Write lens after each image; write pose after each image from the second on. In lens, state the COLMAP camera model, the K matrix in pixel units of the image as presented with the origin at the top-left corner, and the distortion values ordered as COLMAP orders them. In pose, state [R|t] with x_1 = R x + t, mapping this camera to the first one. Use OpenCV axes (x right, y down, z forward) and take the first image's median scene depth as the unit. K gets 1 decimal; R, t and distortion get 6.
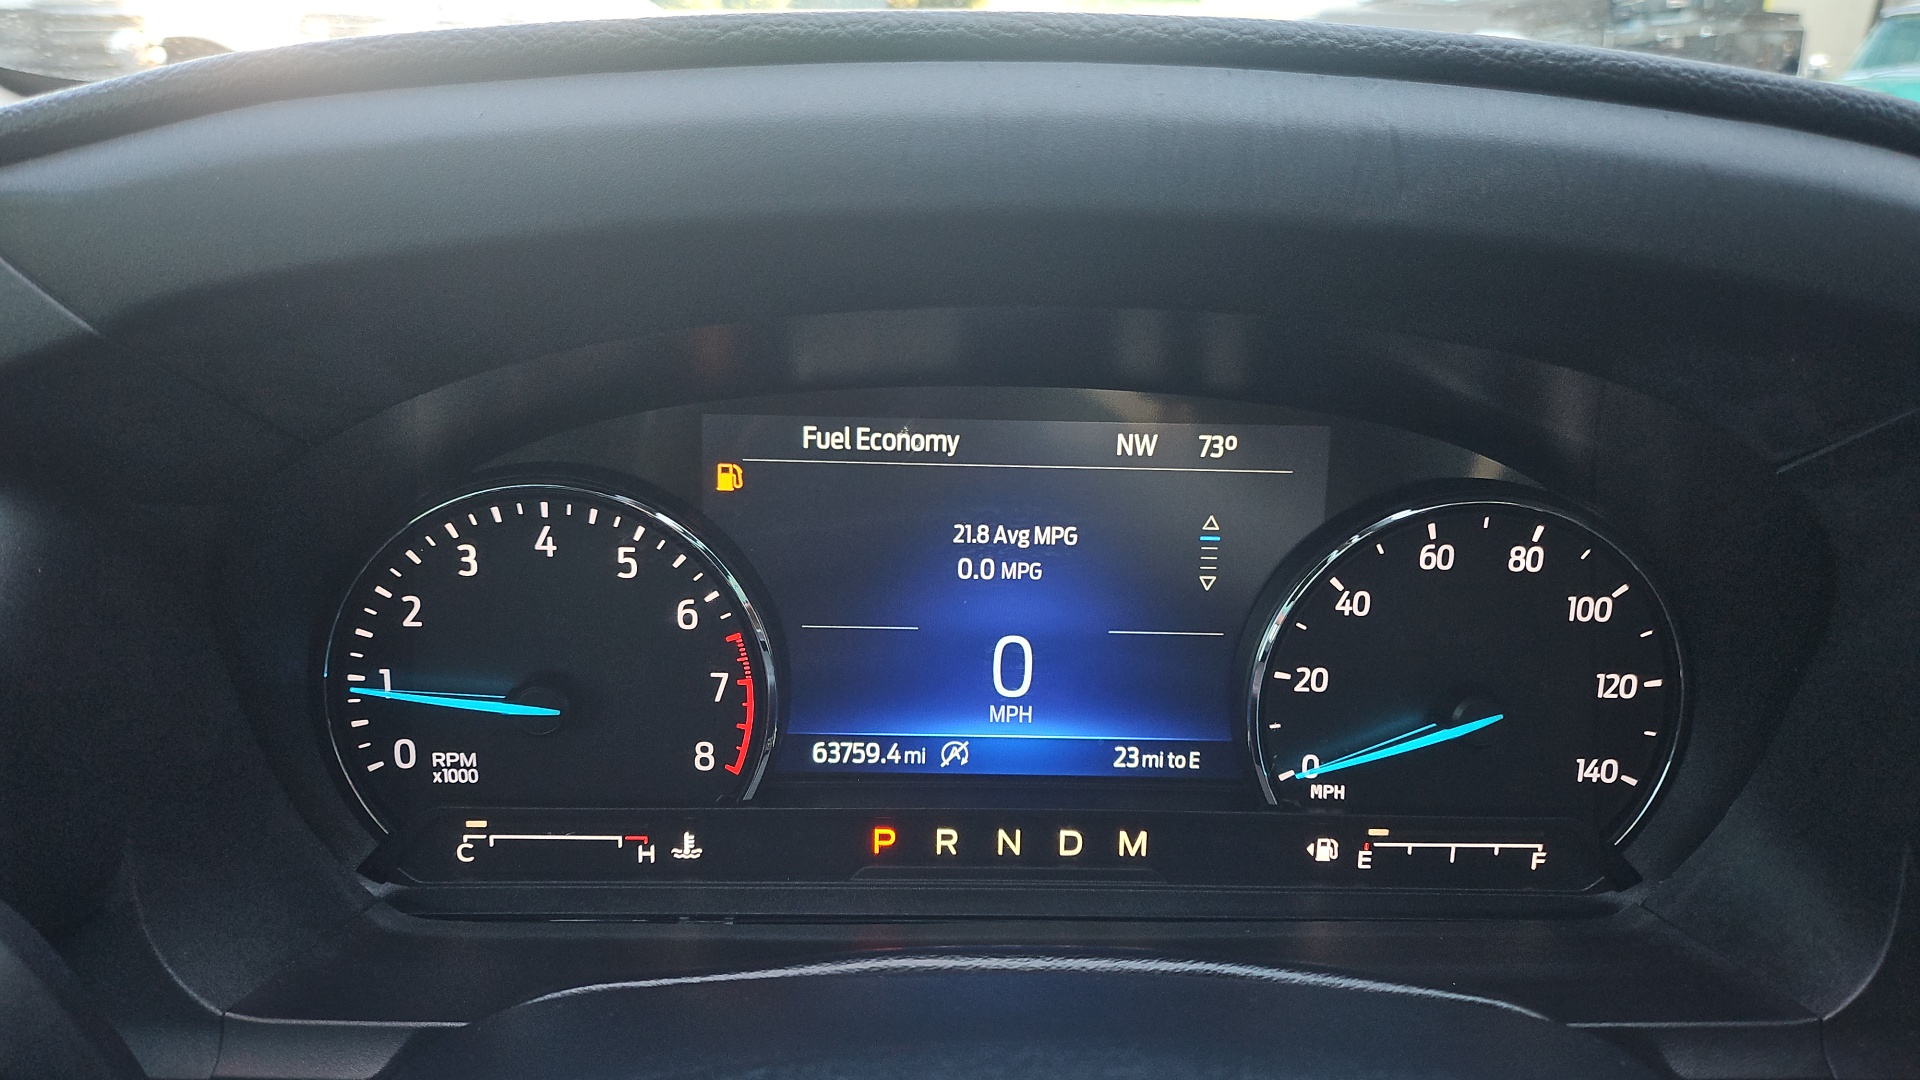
lens RADIAL K [[1343.1, 0, 947.3], [0, 1343.1, 549.8], [0, 0, 1]] dist [0.055237, -0.067442]
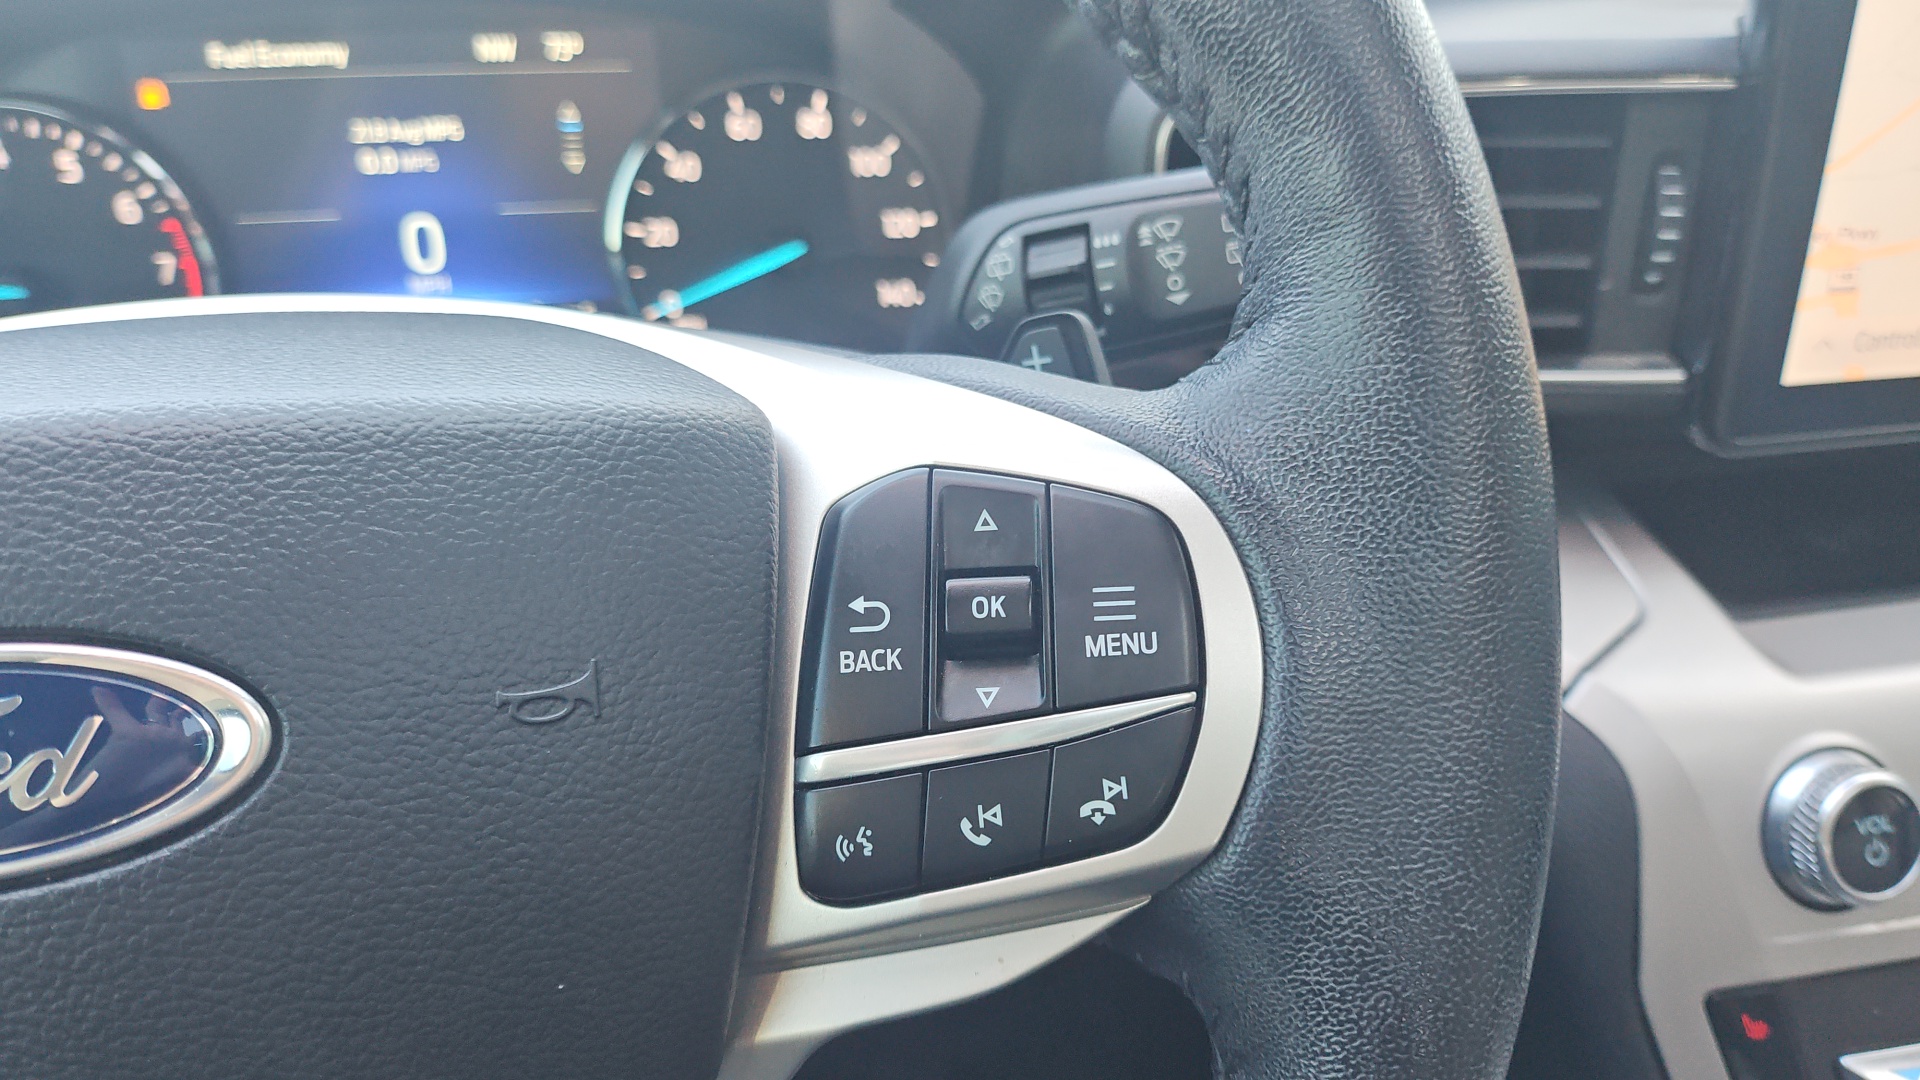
lens RADIAL K [[1382.3, 0, 926.7], [0, 1382.3, 544.4], [0, 0, 1]] dist [0.042727, -0.079281]
pose [[0.989380, -0.094483, 0.110455, 0.352314], [0.082976, 0.991057, 0.104508, 0.276372], [-0.119341, -0.094233, 0.988371, -0.356398]]
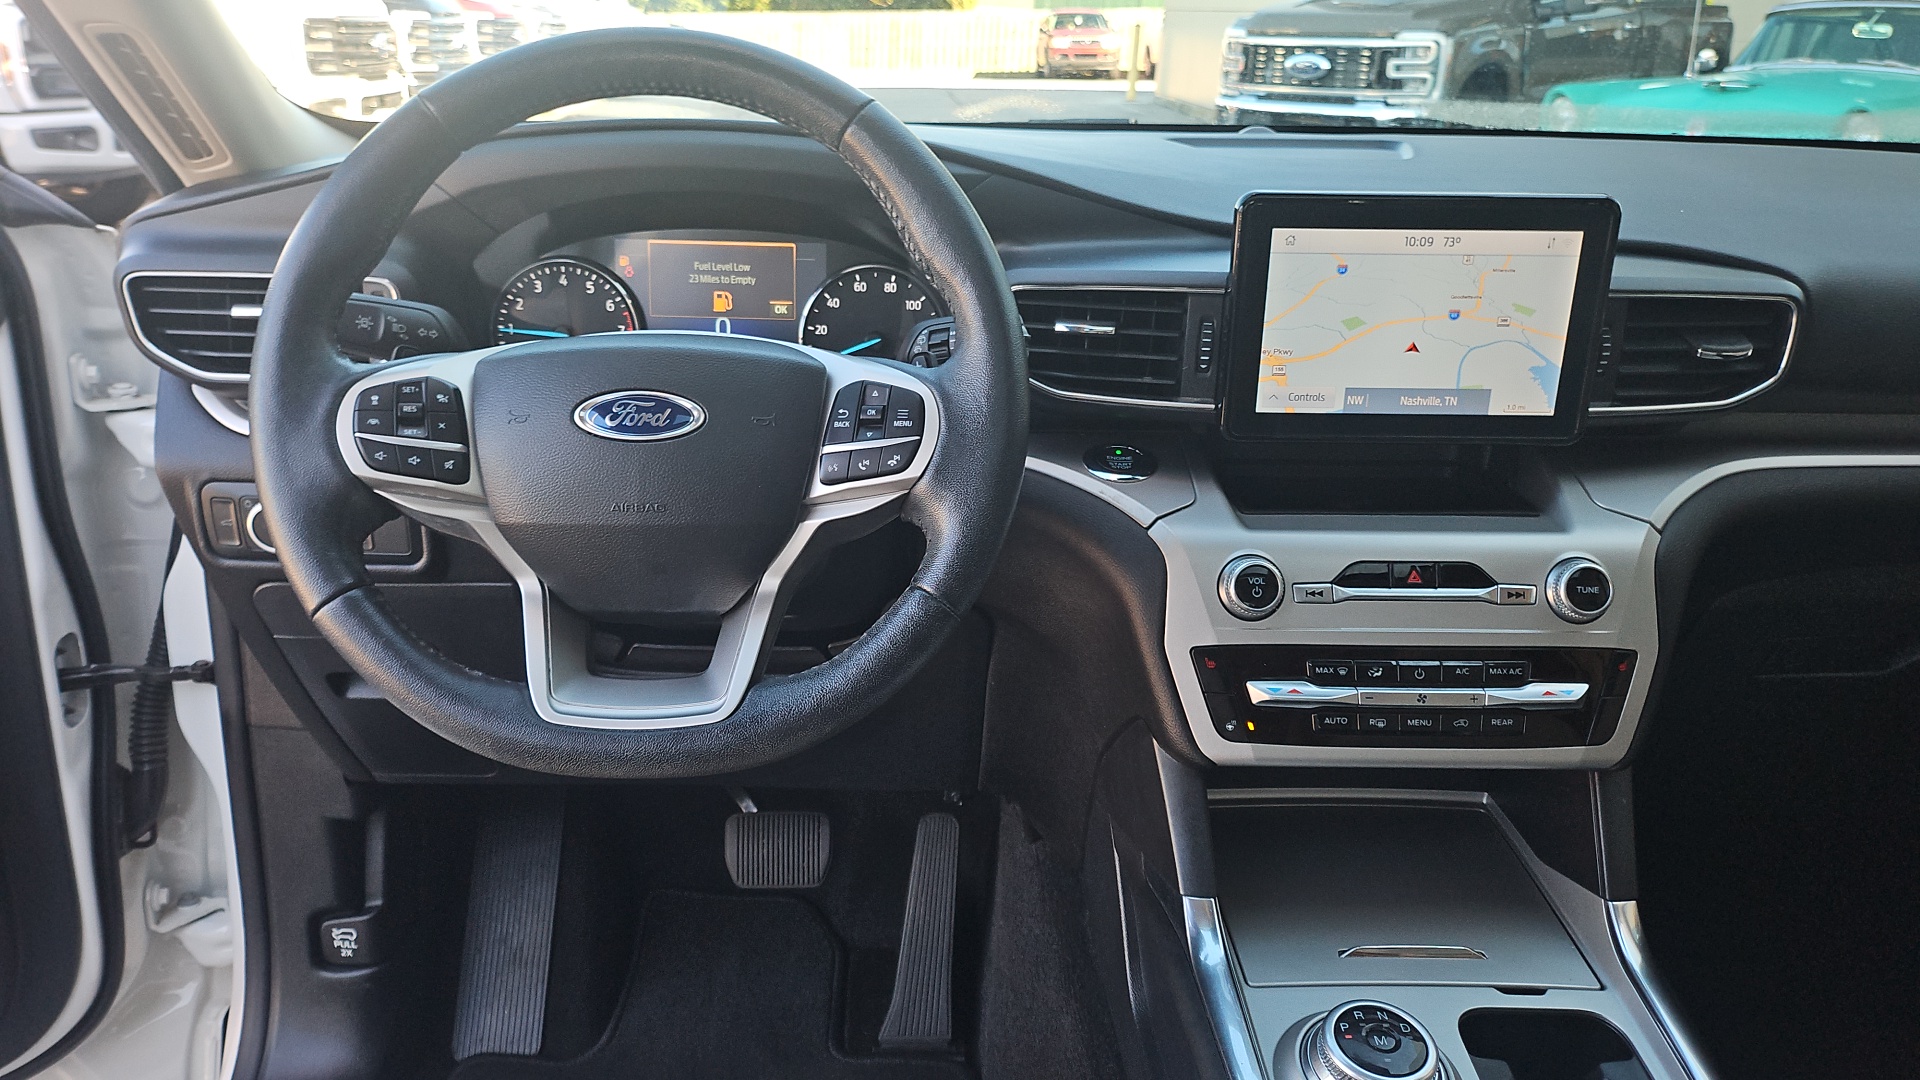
lens RADIAL K [[1343.1, 0, 947.3], [0, 1343.1, 549.8], [0, 0, 1]] dist [0.055237, -0.067442]
pose [[0.999977, -0.003999, -0.005387, 0.572390], [0.004039, 0.999965, 0.007342, 0.572748], [0.005358, -0.007364, 0.999959, -2.011002]]
